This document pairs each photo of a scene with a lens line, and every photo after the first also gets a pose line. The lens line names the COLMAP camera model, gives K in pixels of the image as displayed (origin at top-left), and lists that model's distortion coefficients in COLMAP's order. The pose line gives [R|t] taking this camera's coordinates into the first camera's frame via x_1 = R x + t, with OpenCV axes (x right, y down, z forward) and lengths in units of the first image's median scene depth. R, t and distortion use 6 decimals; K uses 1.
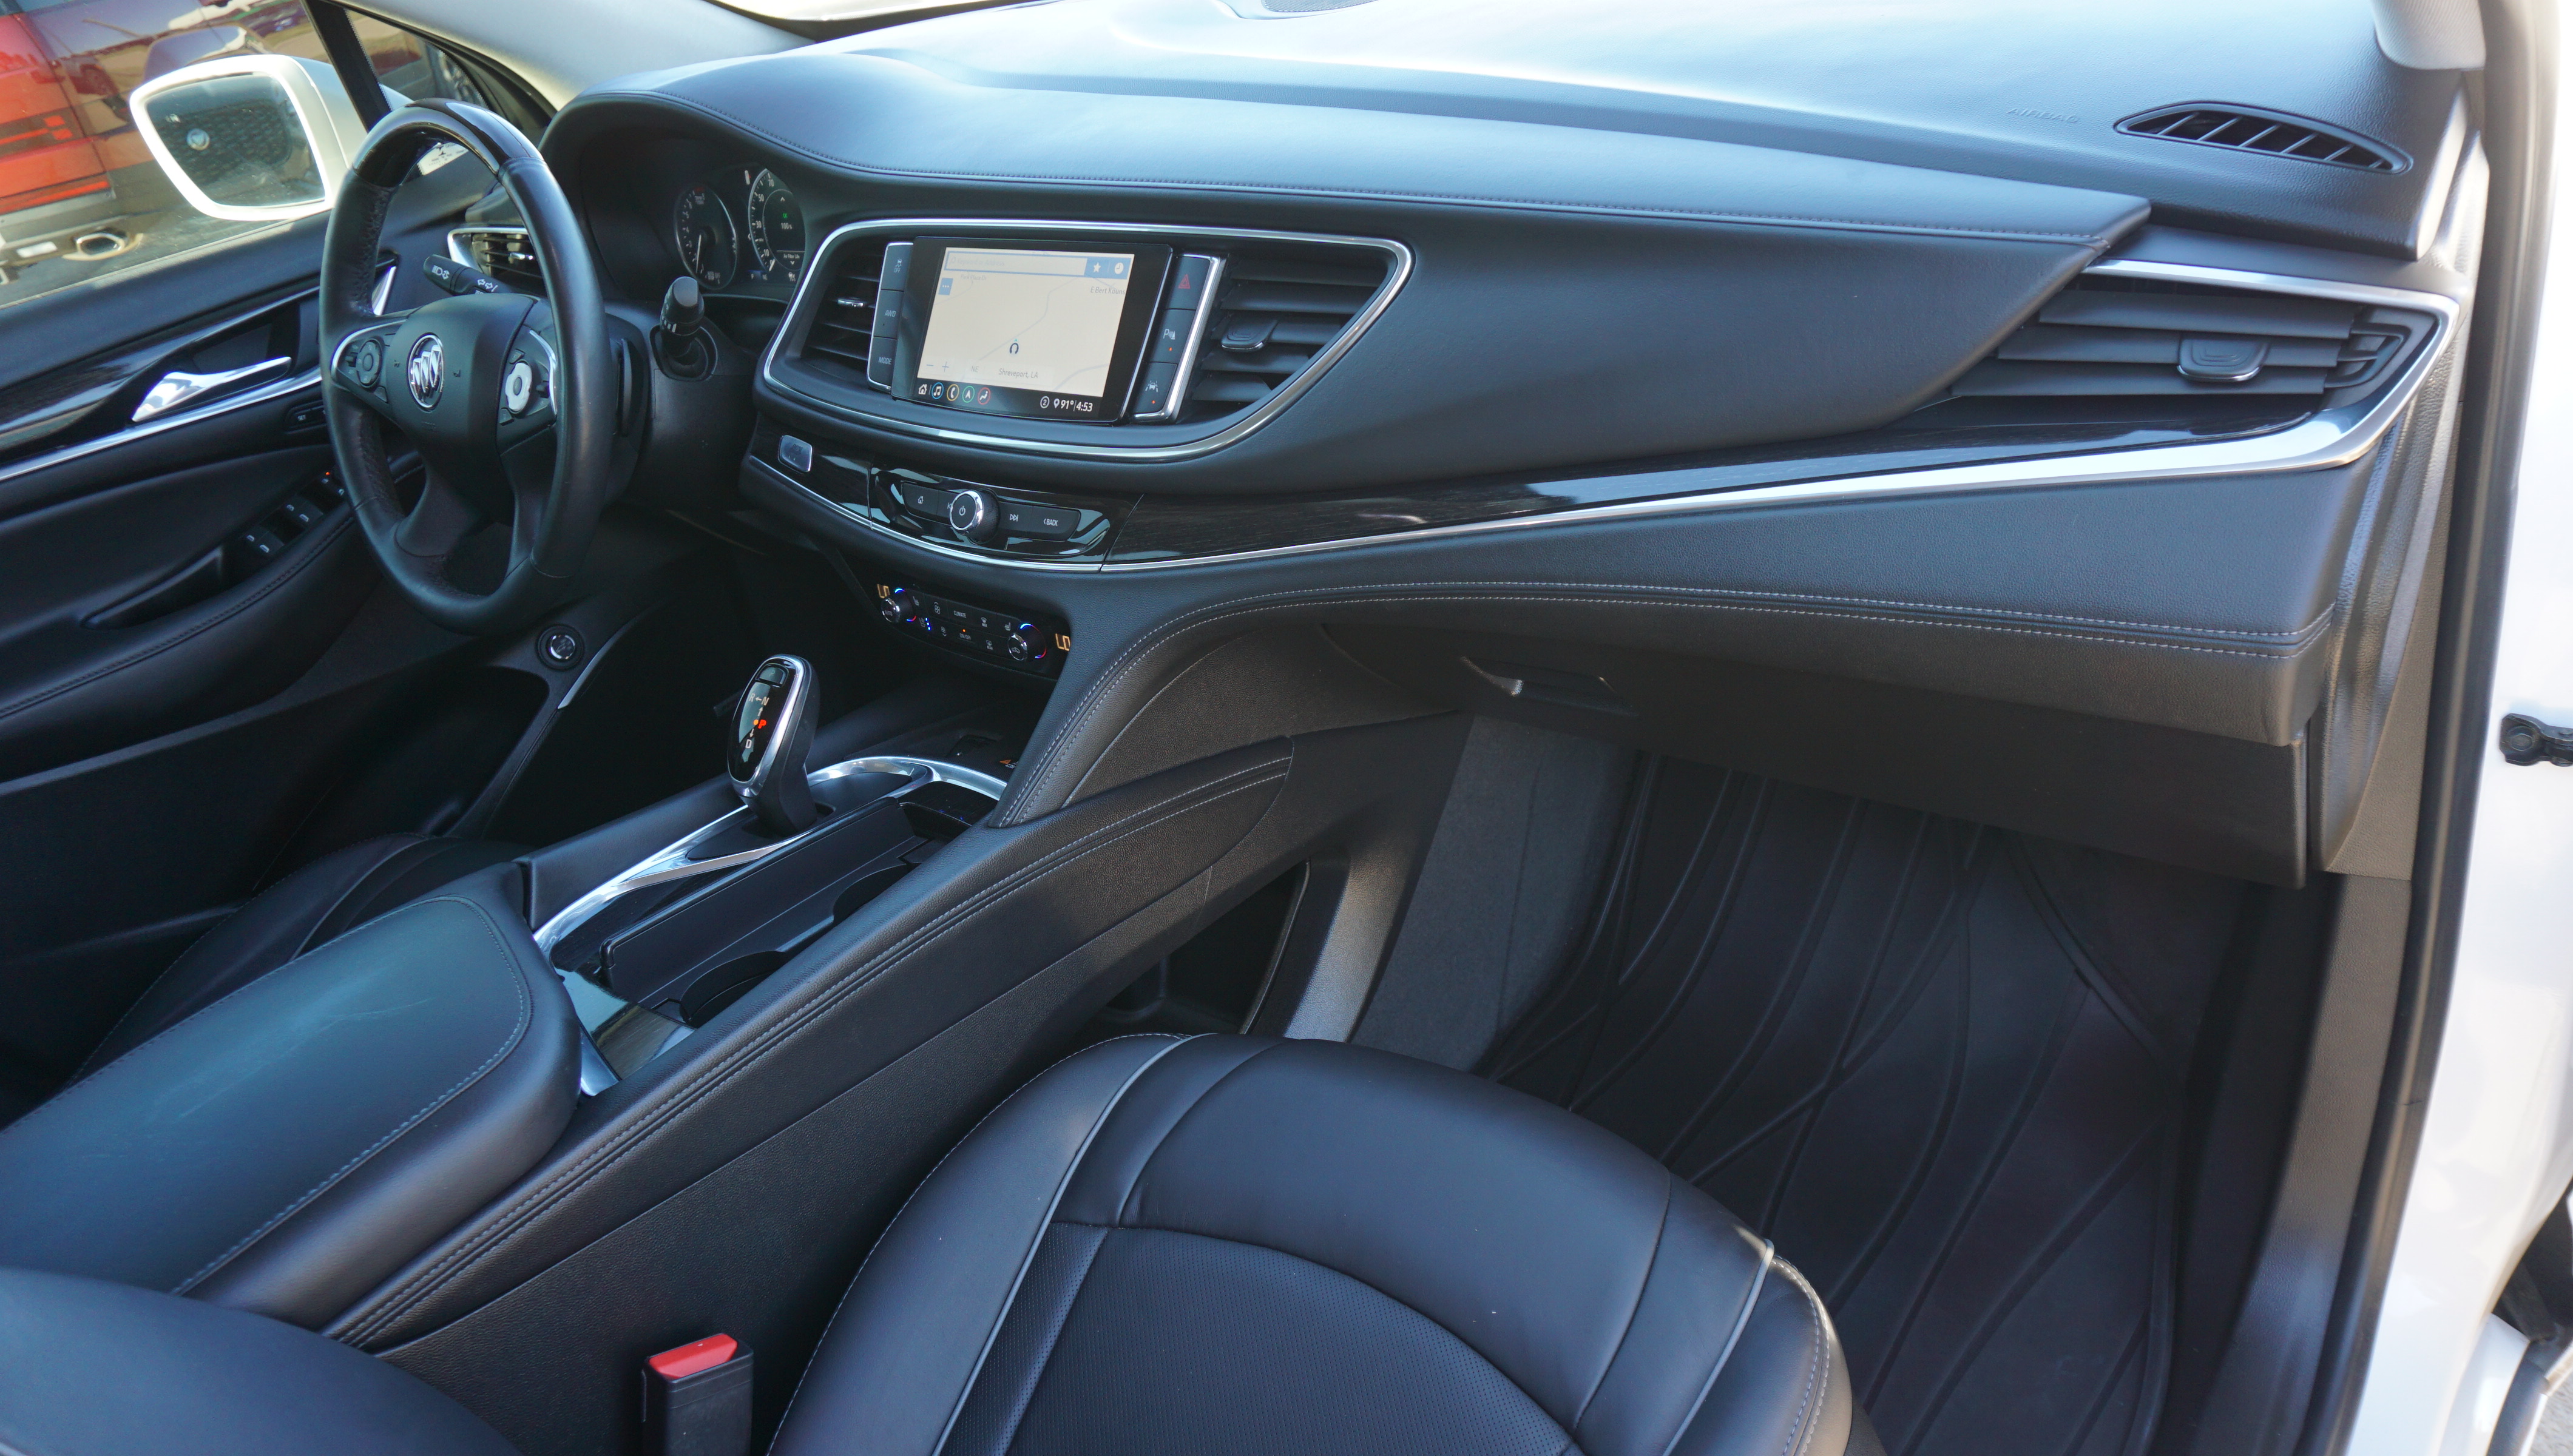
lens RADIAL K [[1669.4, 0, 1330.0], [0, 1669.4, 742.8], [0, 0, 1]] dist [-0.050741, 0.003638]
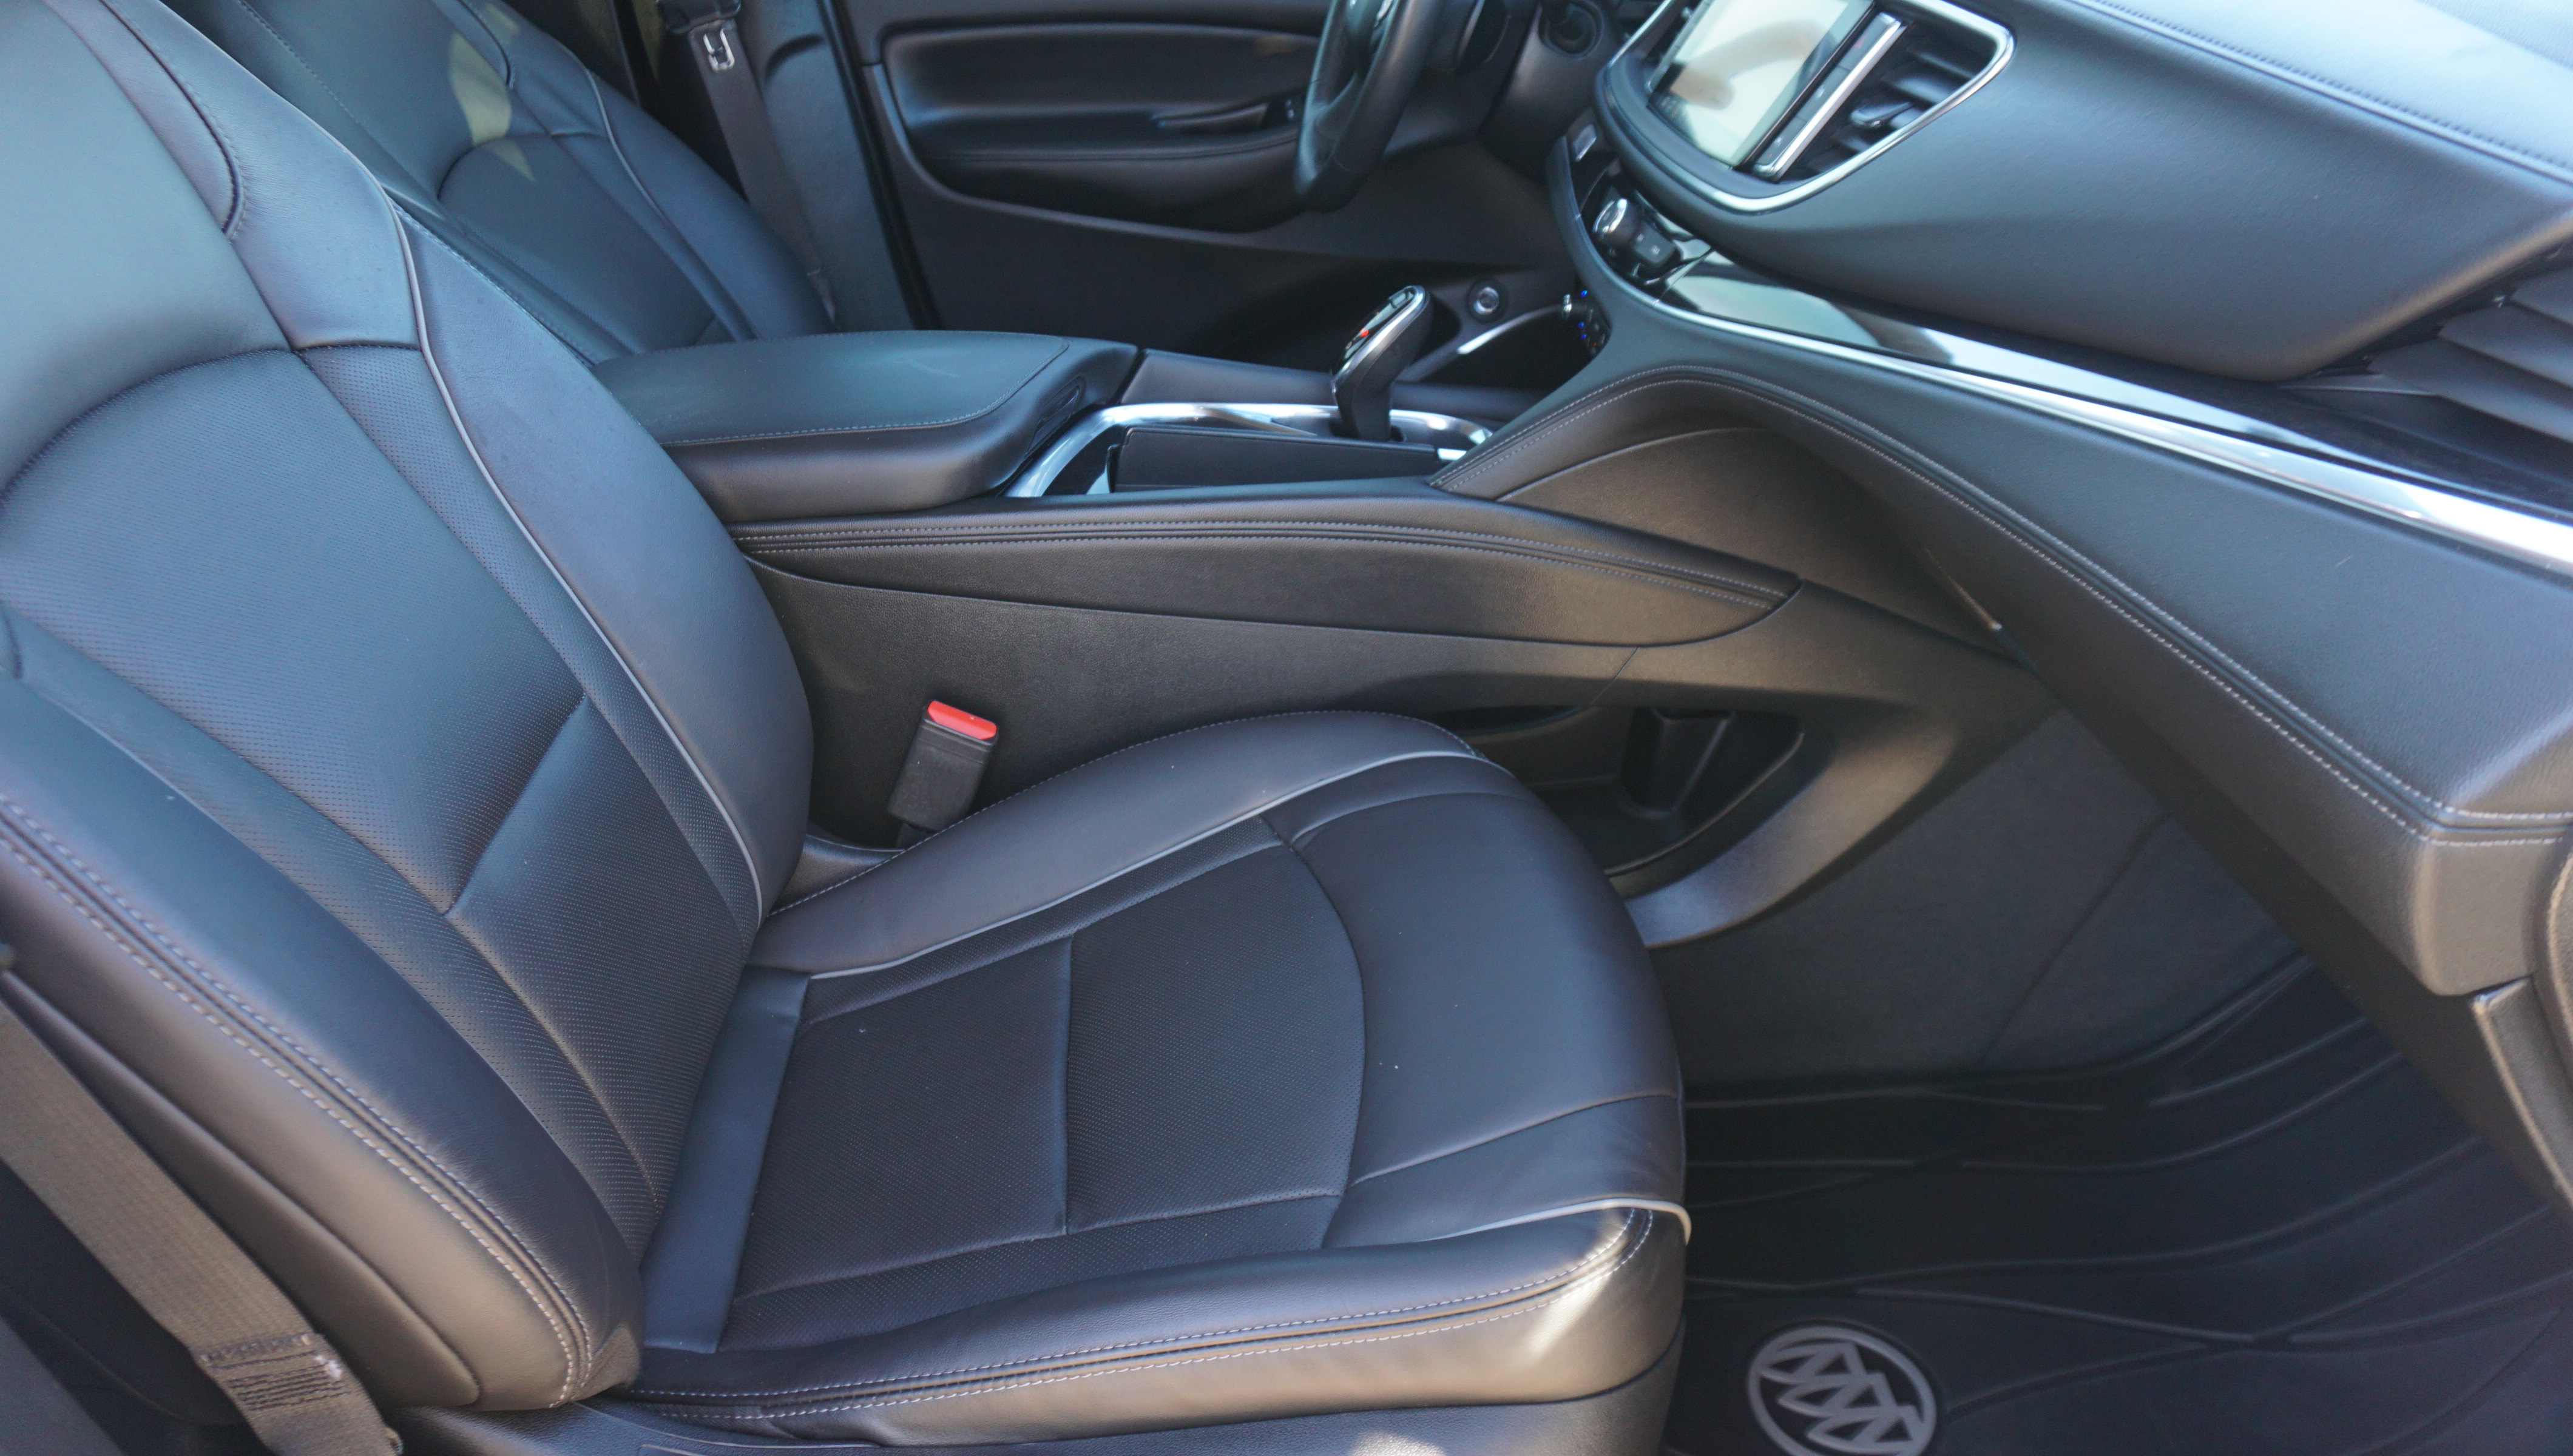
lens RADIAL K [[1669.4, 0, 1330.0], [0, 1669.4, 742.8], [0, 0, 1]] dist [-0.050741, 0.003638]
pose [[0.650133, 0.494143, -0.577192, 0.383033], [-0.446499, 0.863103, 0.235993, -0.025674], [0.614790, 0.104289, 0.781766, 0.134329]]
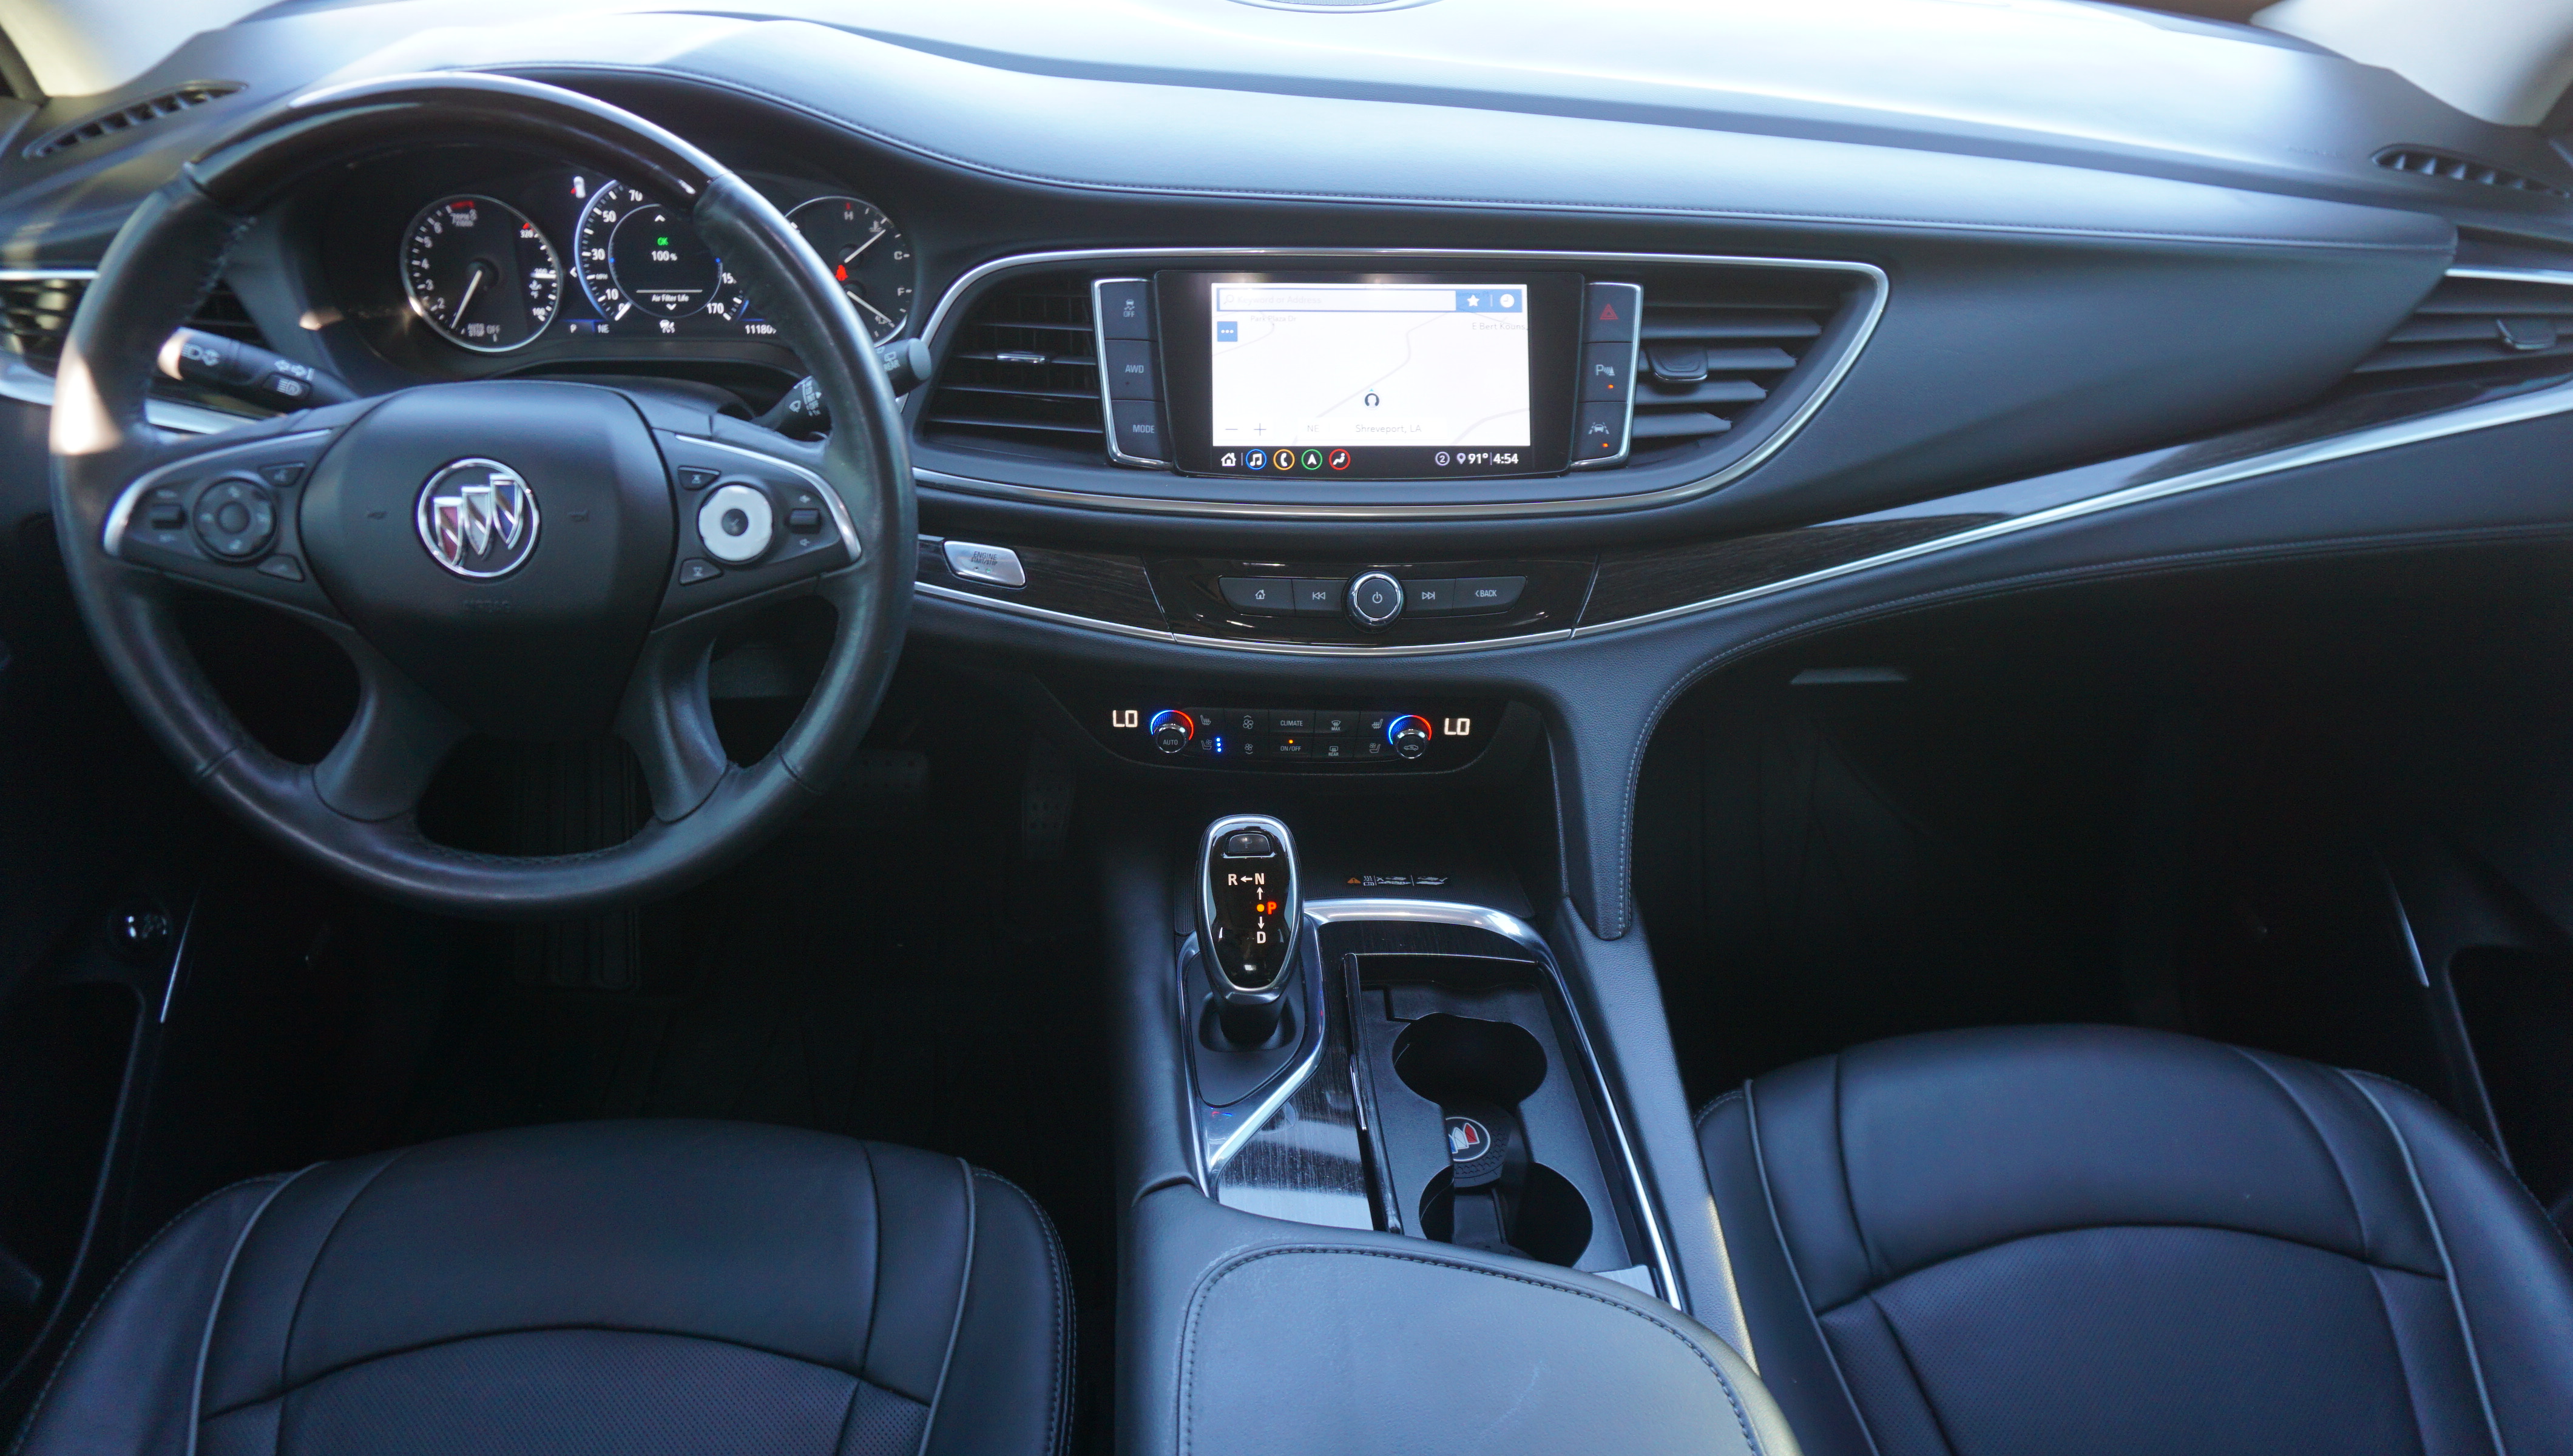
lens RADIAL K [[1701.9, 0, 1339.0], [0, 1701.9, 730.3], [0, 0, 1]] dist [-0.030360, 0.000926]
pose [[0.766104, -0.212254, 0.606657, -0.785991], [0.202298, 0.975554, 0.085853, -0.154534], [-0.610049, 0.056953, 0.790314, 0.341202]]
